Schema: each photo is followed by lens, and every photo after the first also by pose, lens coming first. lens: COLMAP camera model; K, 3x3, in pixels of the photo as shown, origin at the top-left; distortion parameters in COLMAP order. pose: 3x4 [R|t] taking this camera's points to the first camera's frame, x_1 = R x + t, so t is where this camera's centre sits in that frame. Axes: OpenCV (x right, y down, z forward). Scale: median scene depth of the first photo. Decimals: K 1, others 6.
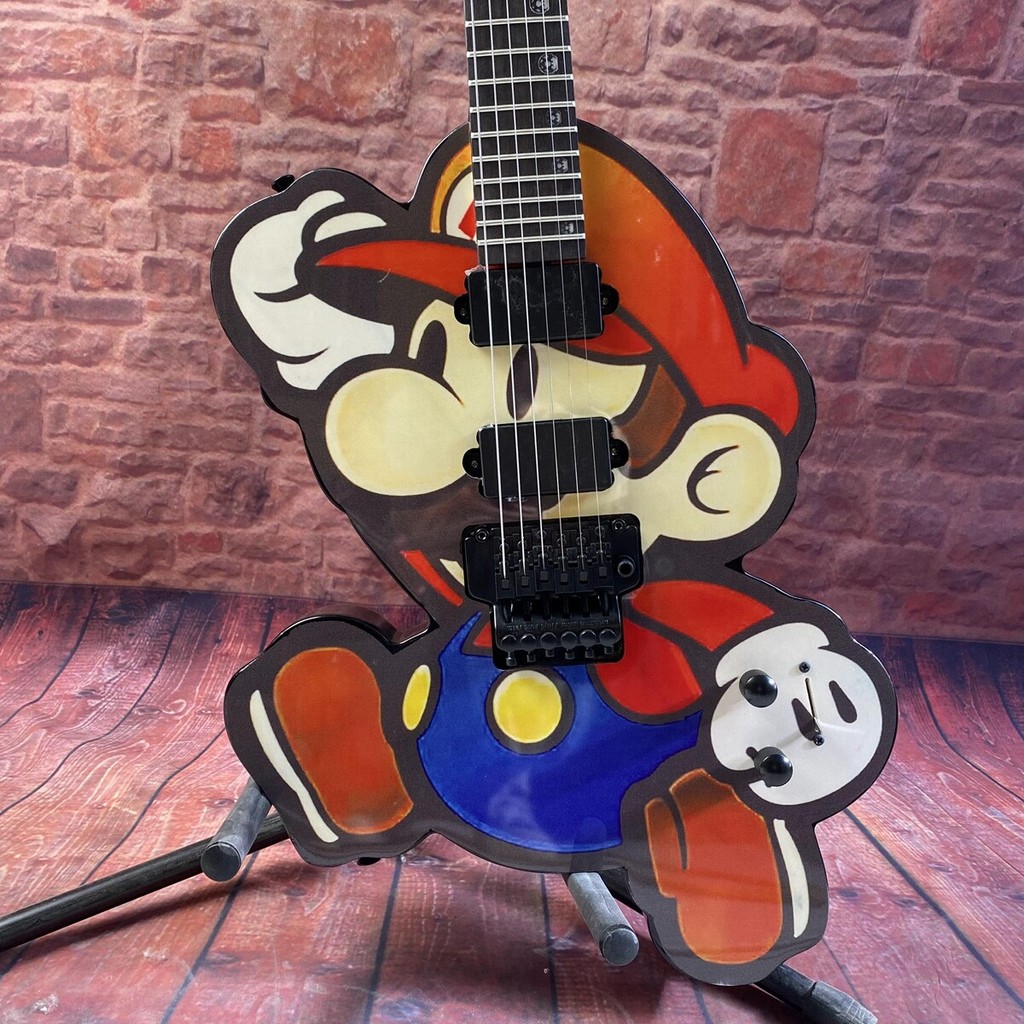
lens RADIAL K [[1031.1, 0, 522.2], [0, 1031.1, 501.6], [0, 0, 1]] dist [0.049912, -0.094666]
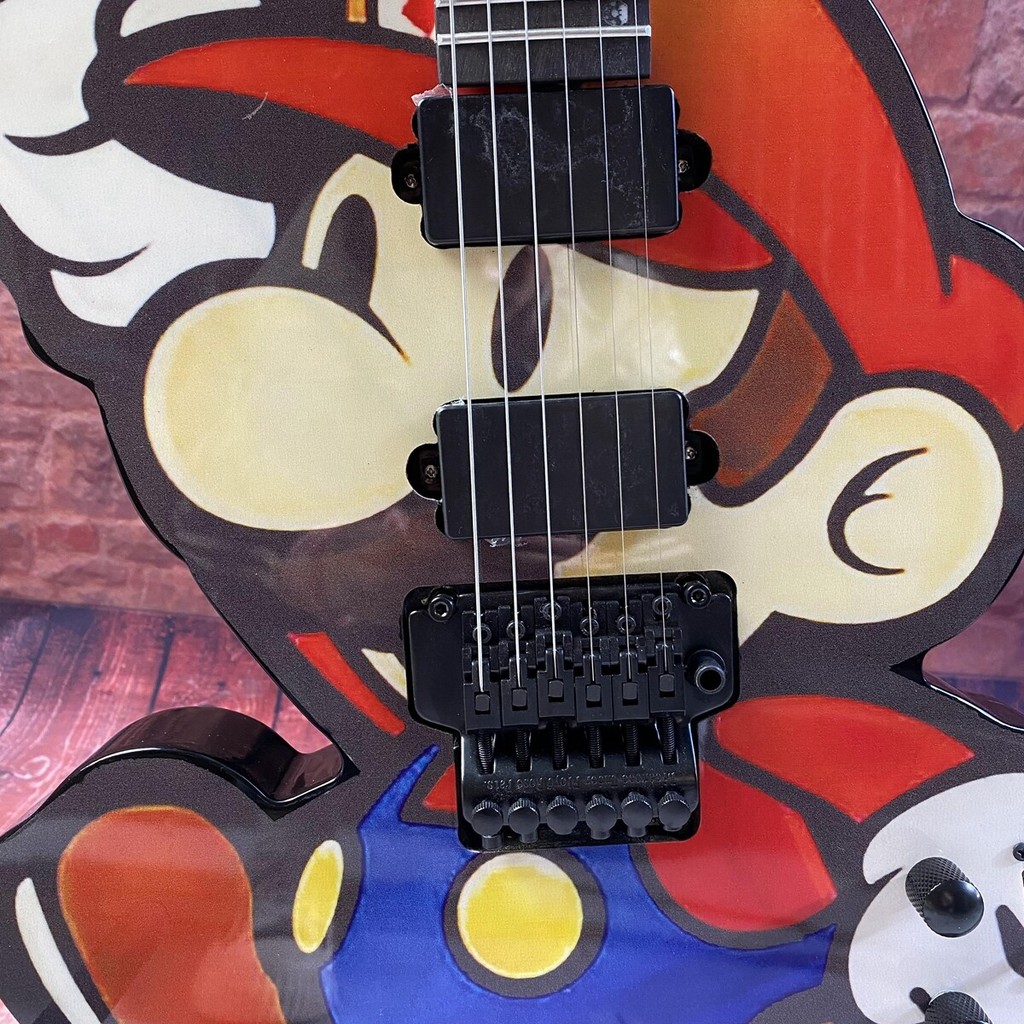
lens RADIAL K [[1041.7, 0, 532.9], [0, 1041.7, 507.3], [0, 0, 1]] dist [-0.013706, -0.009010]
pose [[0.999817, 0.018704, 0.004012, 0.004803], [-0.018931, 0.997569, 0.067071, -0.047832], [-0.002747, -0.067134, 0.997740, 0.399238]]
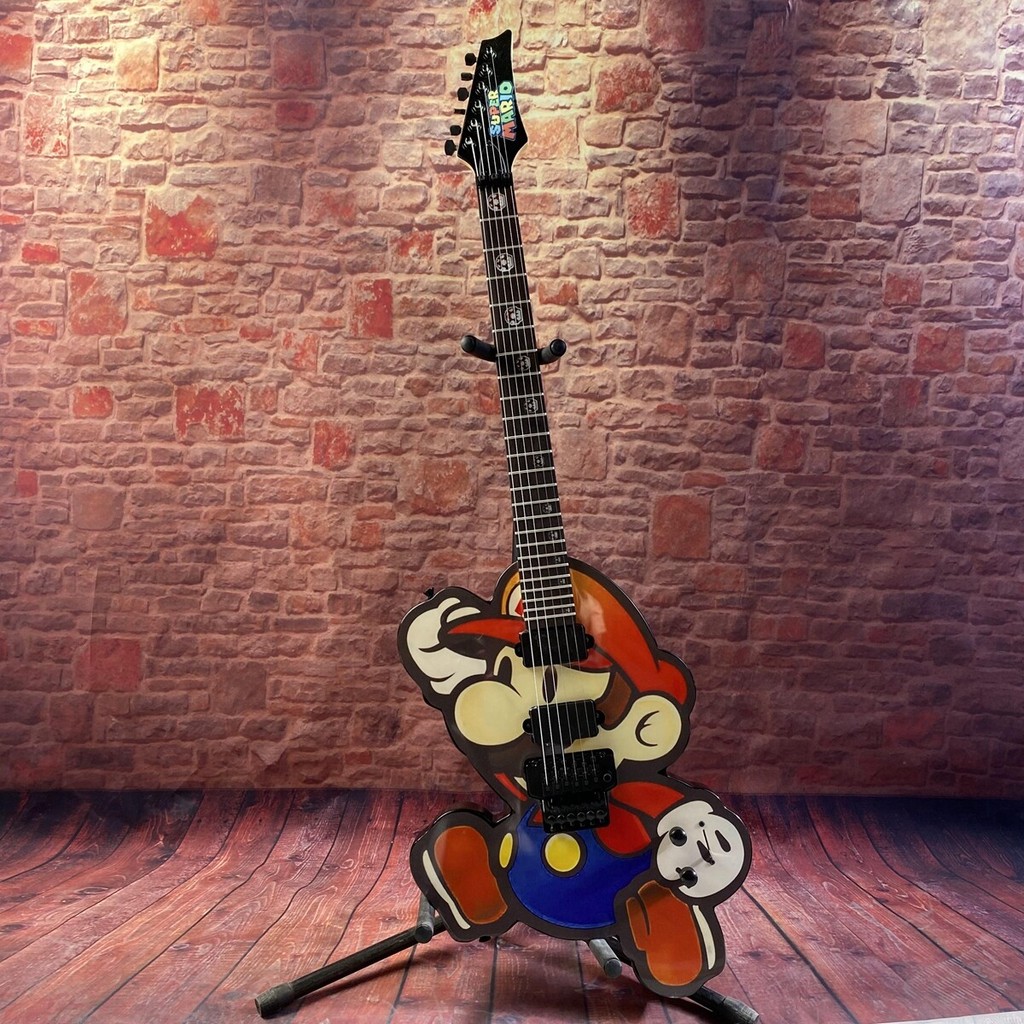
lens RADIAL K [[1007.9, 0, 515.3], [0, 1007.9, 491.1], [0, 0, 1]] dist [0.174365, -0.514905]
pose [[0.997888, -0.059150, -0.026859, 0.007179], [0.054488, 0.987226, -0.149718, -0.167355], [0.035372, 0.147938, 0.988364, -0.884624]]
